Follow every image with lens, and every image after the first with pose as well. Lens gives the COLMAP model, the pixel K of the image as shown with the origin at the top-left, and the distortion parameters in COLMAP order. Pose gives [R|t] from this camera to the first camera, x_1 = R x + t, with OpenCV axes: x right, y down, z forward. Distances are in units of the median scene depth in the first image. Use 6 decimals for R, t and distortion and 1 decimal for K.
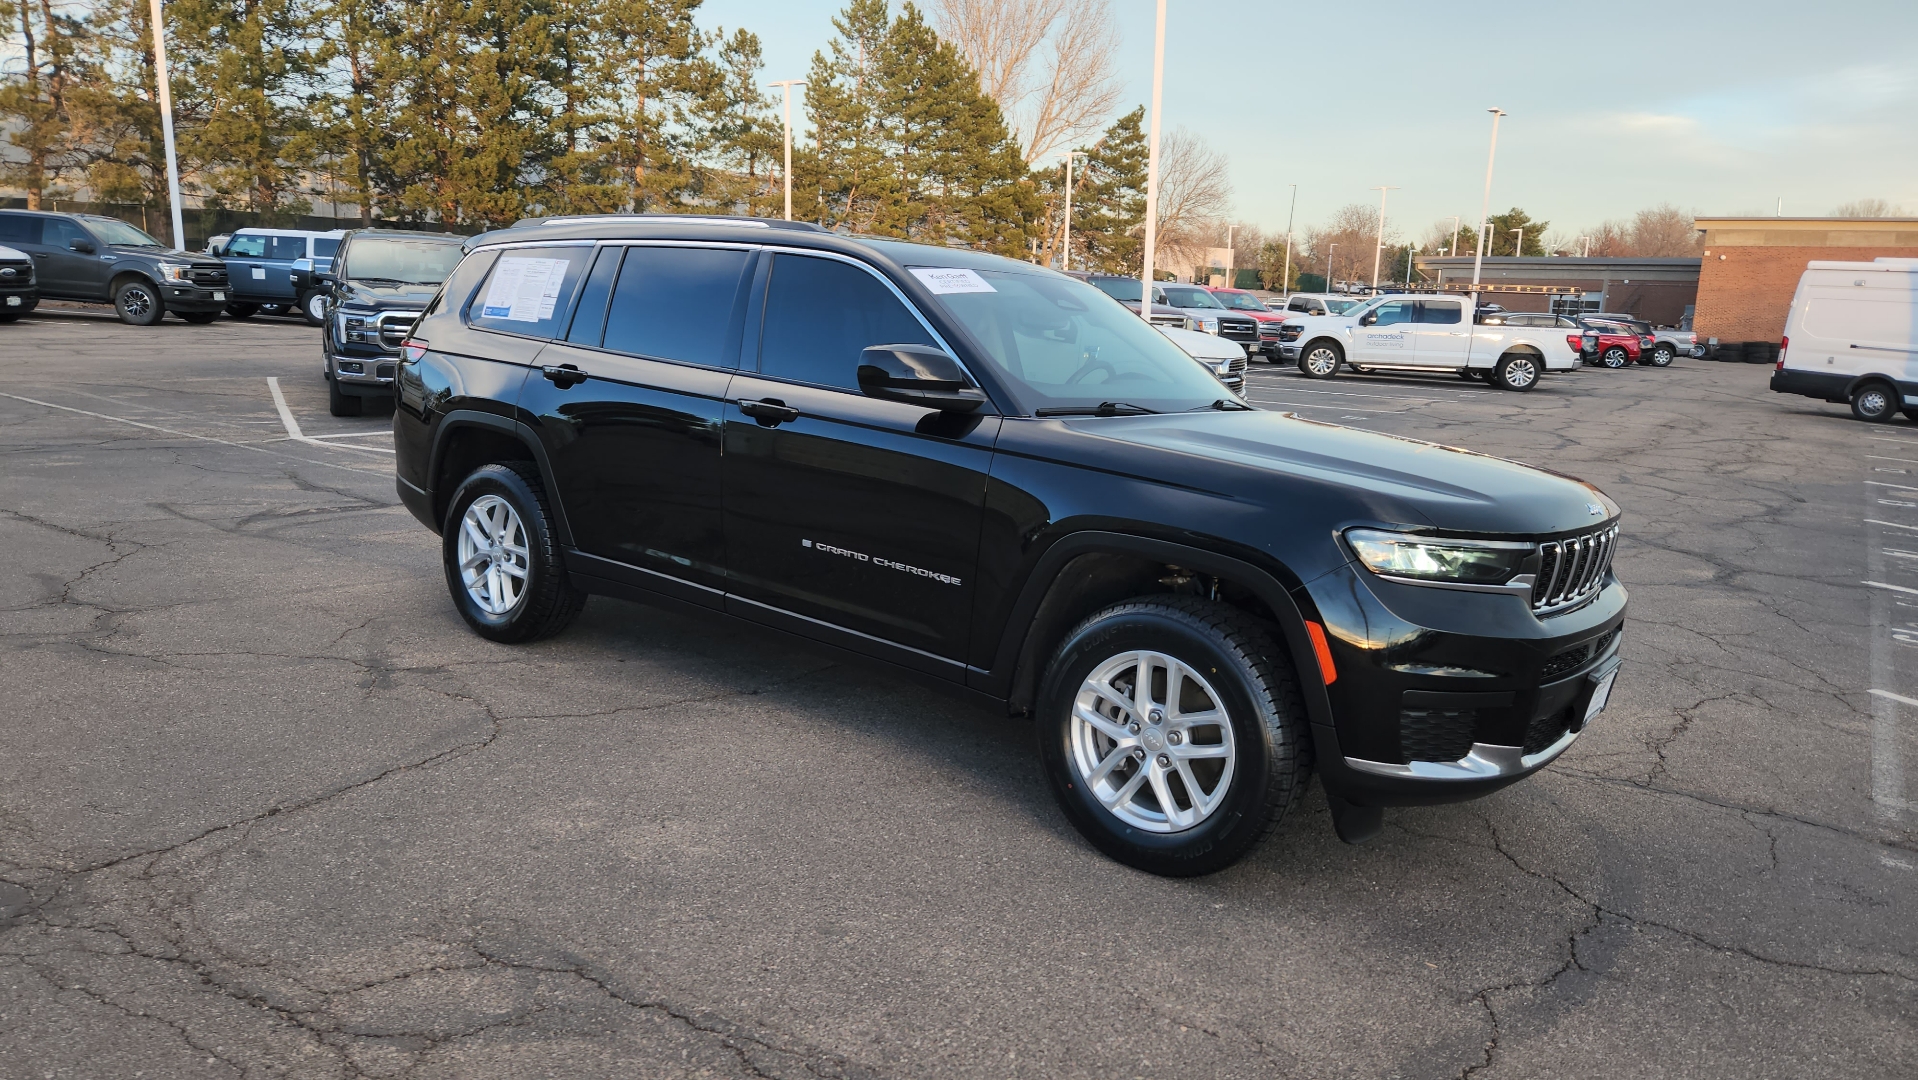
lens RADIAL K [[1284.1, 0, 934.8], [0, 1284.1, 518.5], [0, 0, 1]] dist [0.072516, -0.055649]
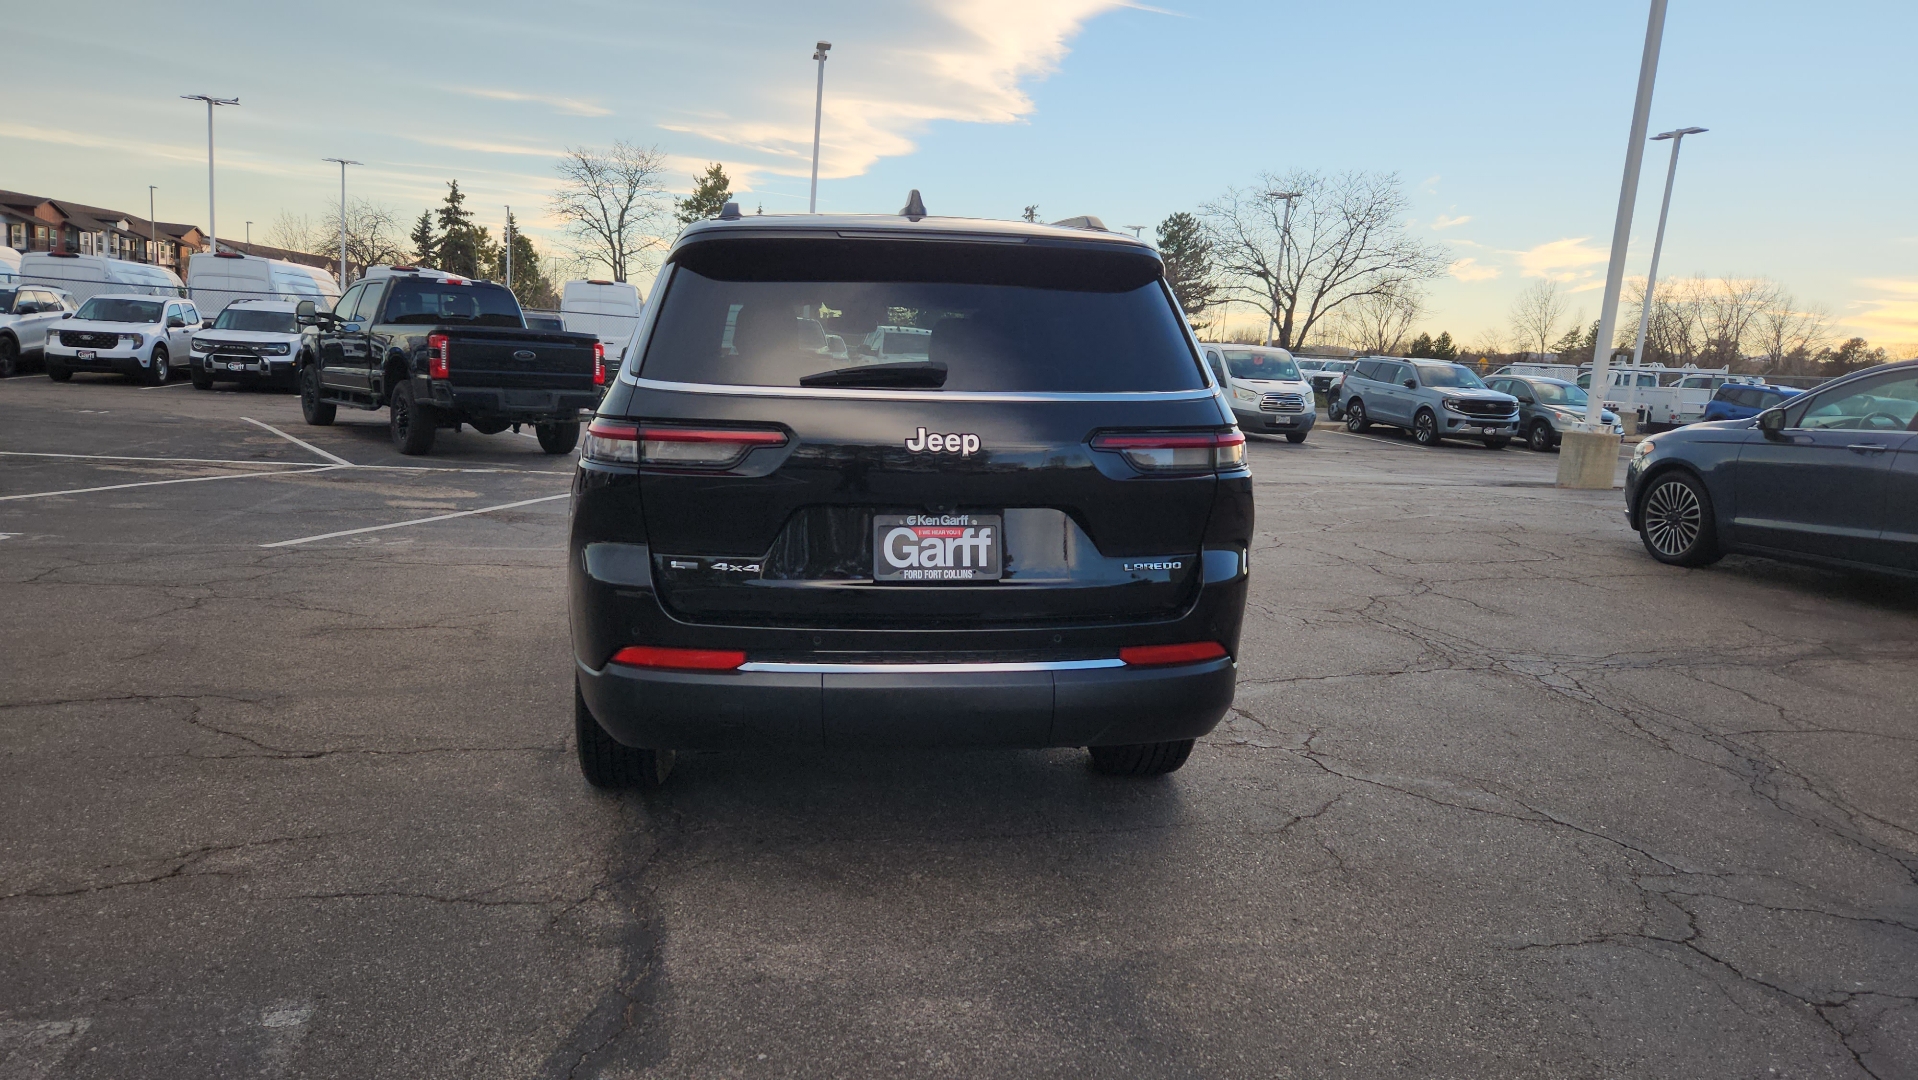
lens RADIAL K [[1284.1, 0, 935.0], [0, 1284.1, 544.7], [0, 0, 1]] dist [0.073514, -0.058274]
pose [[-0.712452, -0.192708, 0.674742, -0.757431], [0.030927, 0.951995, 0.304547, -0.287363], [-0.701039, 0.237843, -0.672291, 1.602125]]
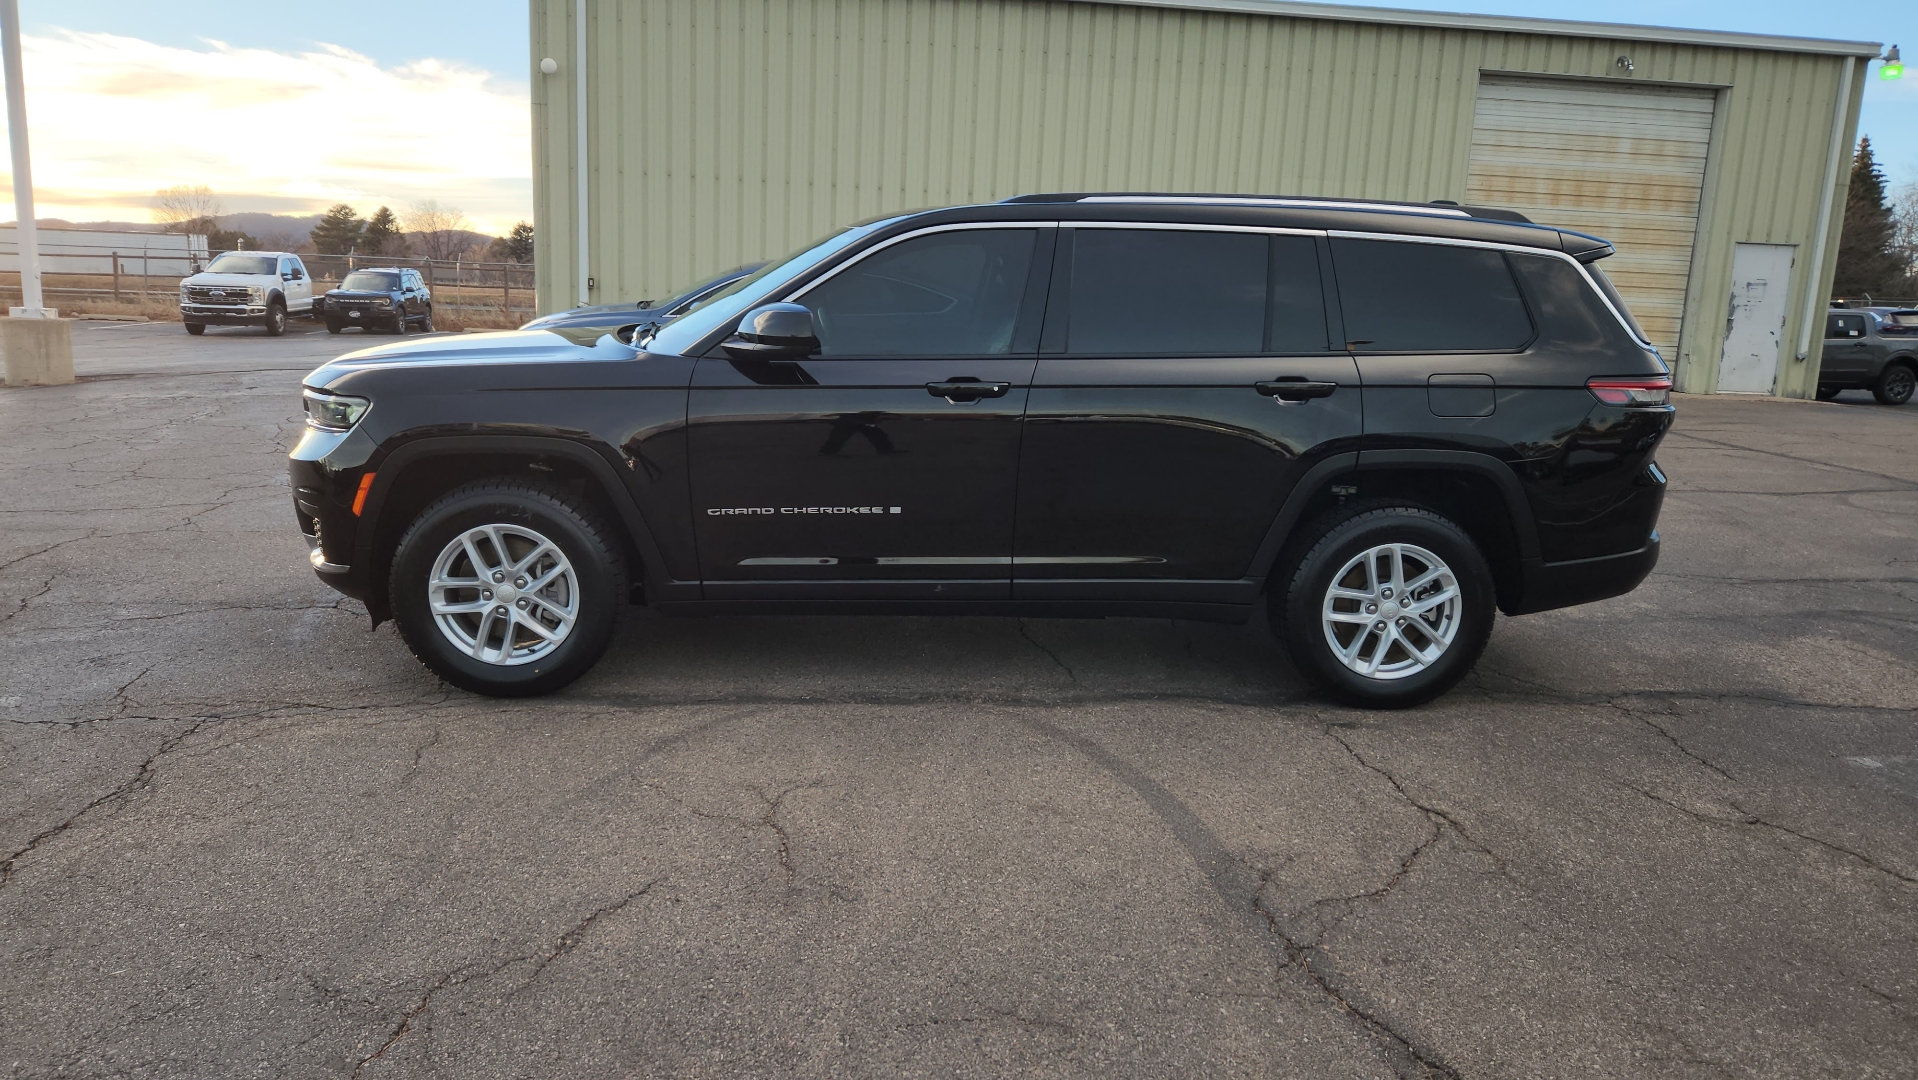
lens RADIAL K [[1284.1, 0, 932.2], [0, 1284.1, 549.0], [0, 0, 1]] dist [0.073514, -0.058274]
pose [[-0.740179, 0.052432, -0.670362, 0.661192], [-0.186056, 0.942060, 0.279117, -0.215142], [0.646156, 0.331321, -0.687538, 1.623277]]
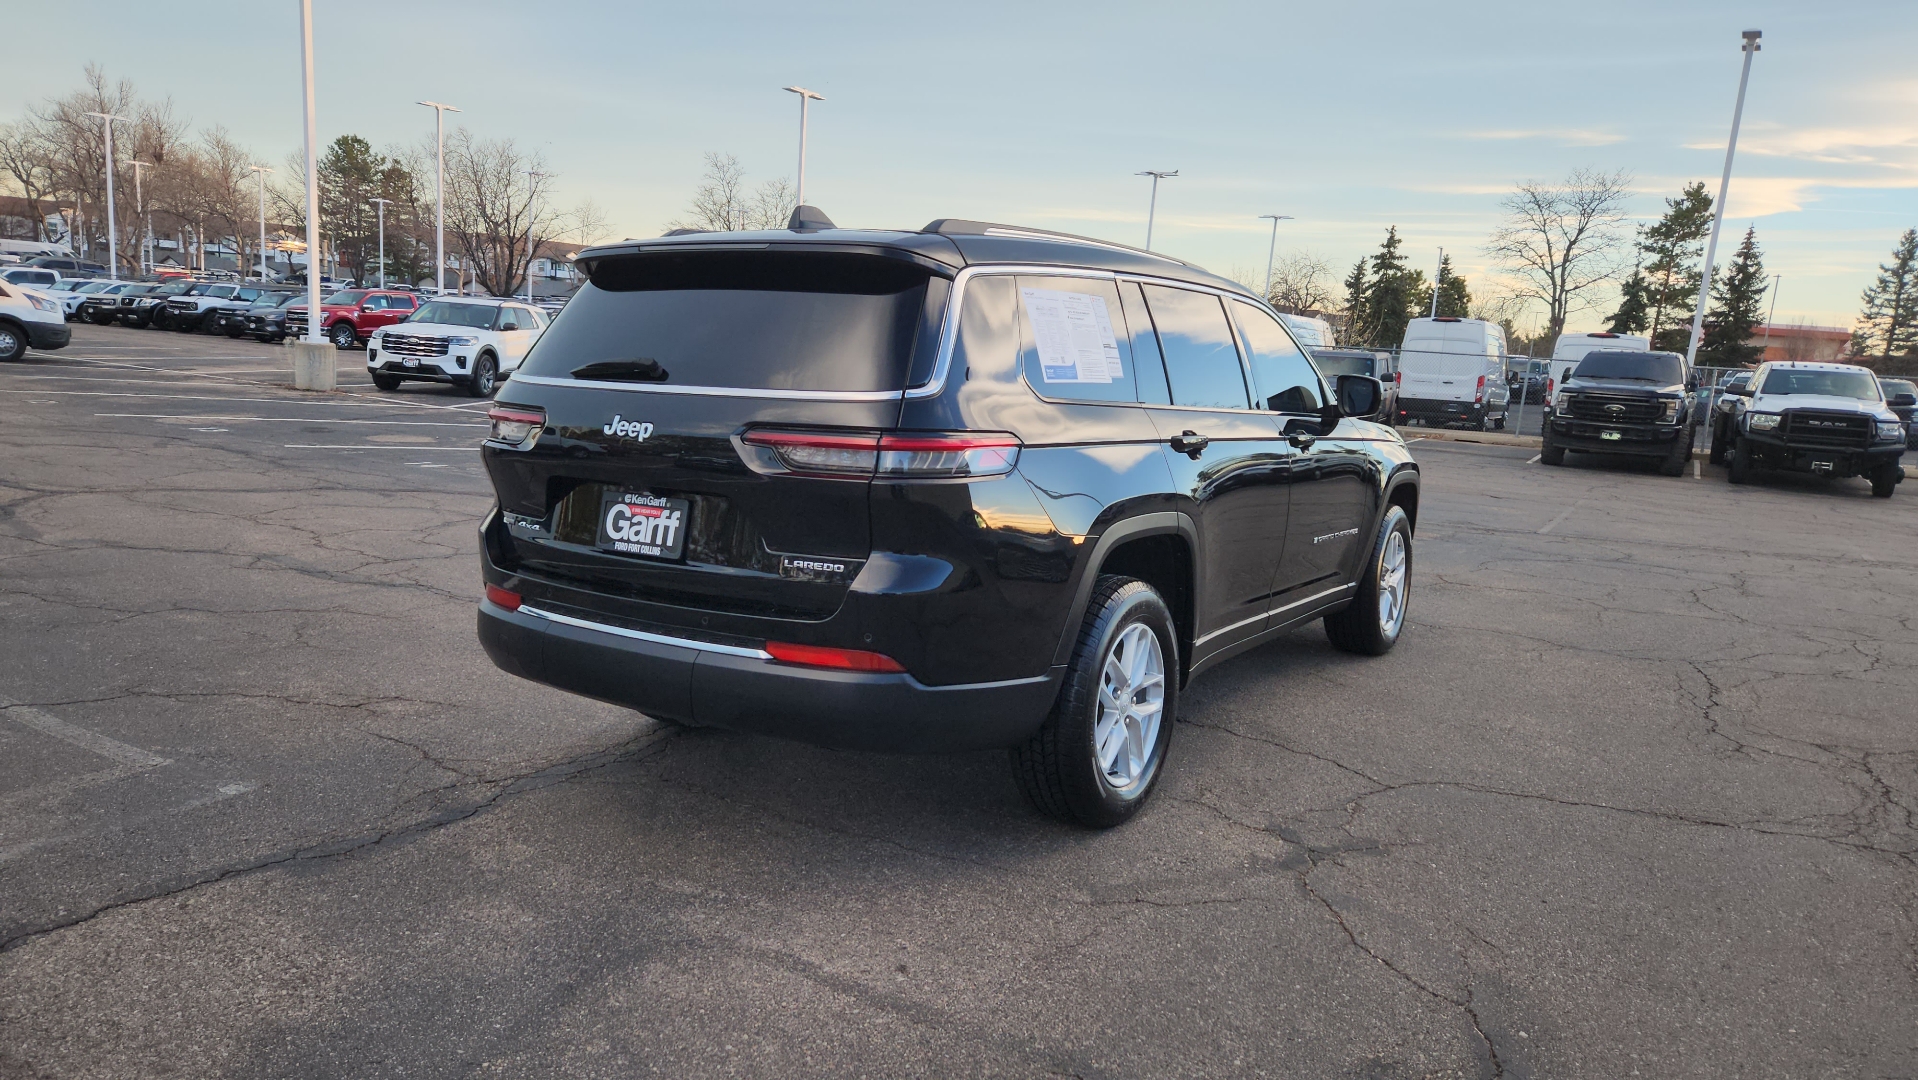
lens RADIAL K [[1284.1, 0, 925.1], [0, 1284.1, 537.4], [0, 0, 1]] dist [0.073514, -0.058274]
pose [[-0.080108, -0.207333, 0.974985, -1.003152], [0.109590, 0.970367, 0.215355, -0.228970], [-0.990744, 0.124100, -0.055012, 1.123351]]
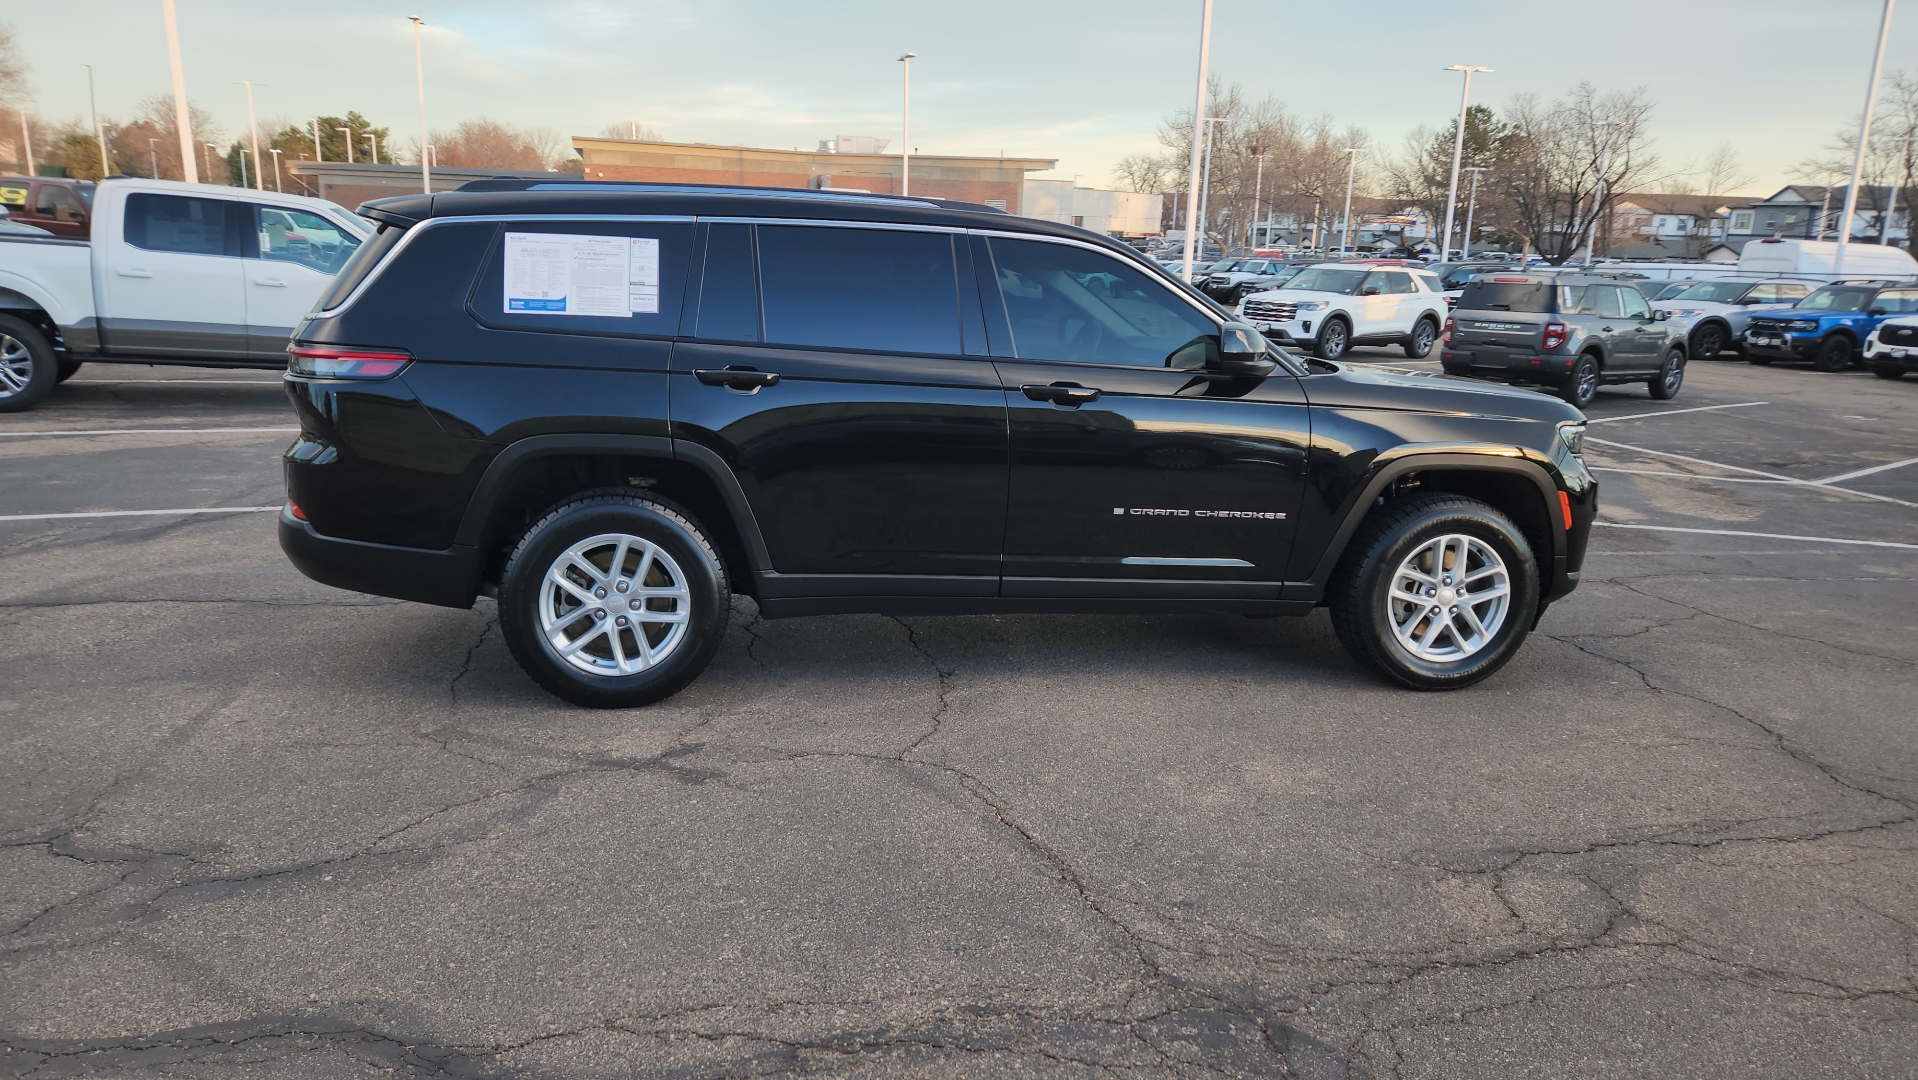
lens RADIAL K [[1284.1, 0, 937.5], [0, 1284.1, 535.7], [0, 0, 1]] dist [0.072516, -0.055649]
pose [[0.666180, -0.184831, 0.722525, -0.773514], [0.124938, 0.982770, 0.136210, -0.099442], [-0.735252, -0.000469, 0.677794, 0.291968]]
